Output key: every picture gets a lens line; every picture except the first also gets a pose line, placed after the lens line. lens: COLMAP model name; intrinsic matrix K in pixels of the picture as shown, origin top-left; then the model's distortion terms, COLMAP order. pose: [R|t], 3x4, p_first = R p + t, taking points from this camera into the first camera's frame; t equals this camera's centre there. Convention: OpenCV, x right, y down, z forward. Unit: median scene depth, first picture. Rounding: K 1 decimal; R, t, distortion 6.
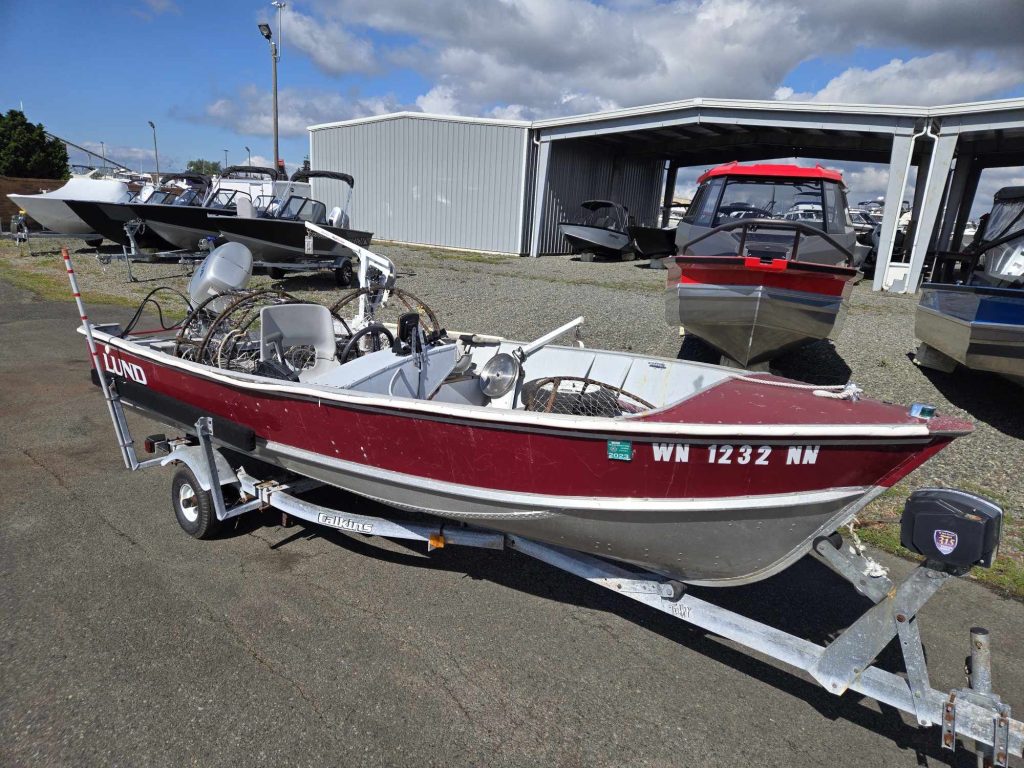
lens RADIAL K [[663.3, 0, 514.4], [0, 663.3, 383.4], [0, 0, 1]] dist [0.002430, 0.000301]
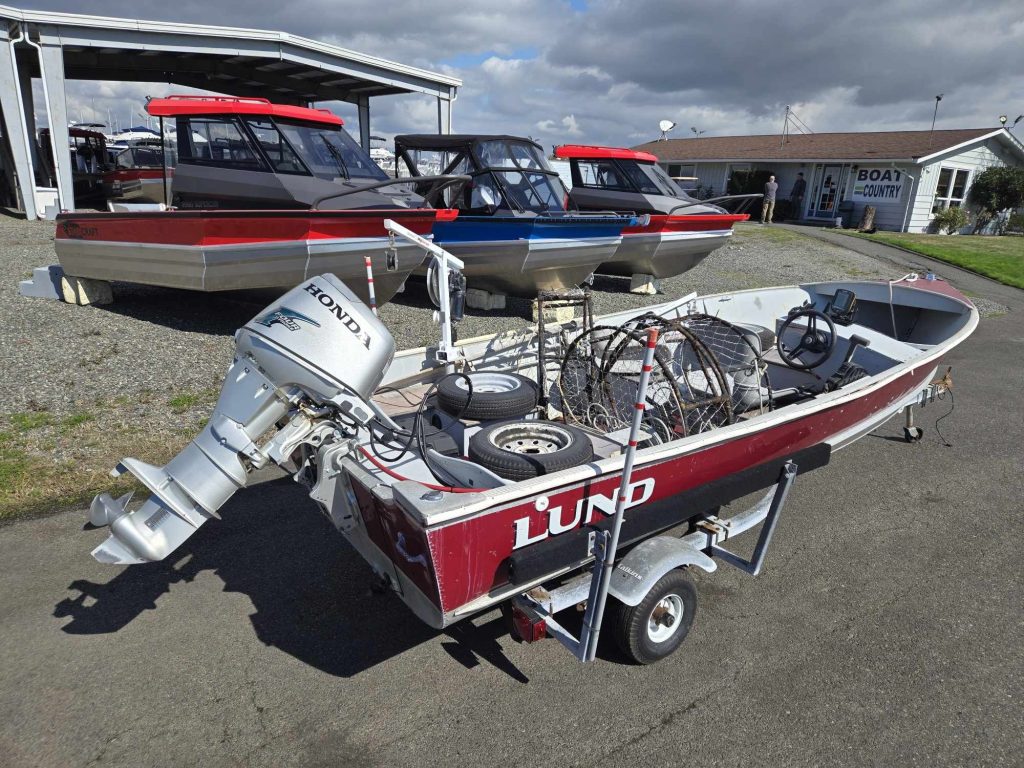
lens RADIAL K [[663.3, 0, 510.9], [0, 663.3, 388.2], [0, 0, 1]] dist [0.002430, 0.000301]
pose [[0.312134, -0.329582, 0.891038, -0.139328], [0.211242, 0.938495, 0.273137, -0.037693], [-0.926256, 0.102969, 0.362558, 0.104233]]
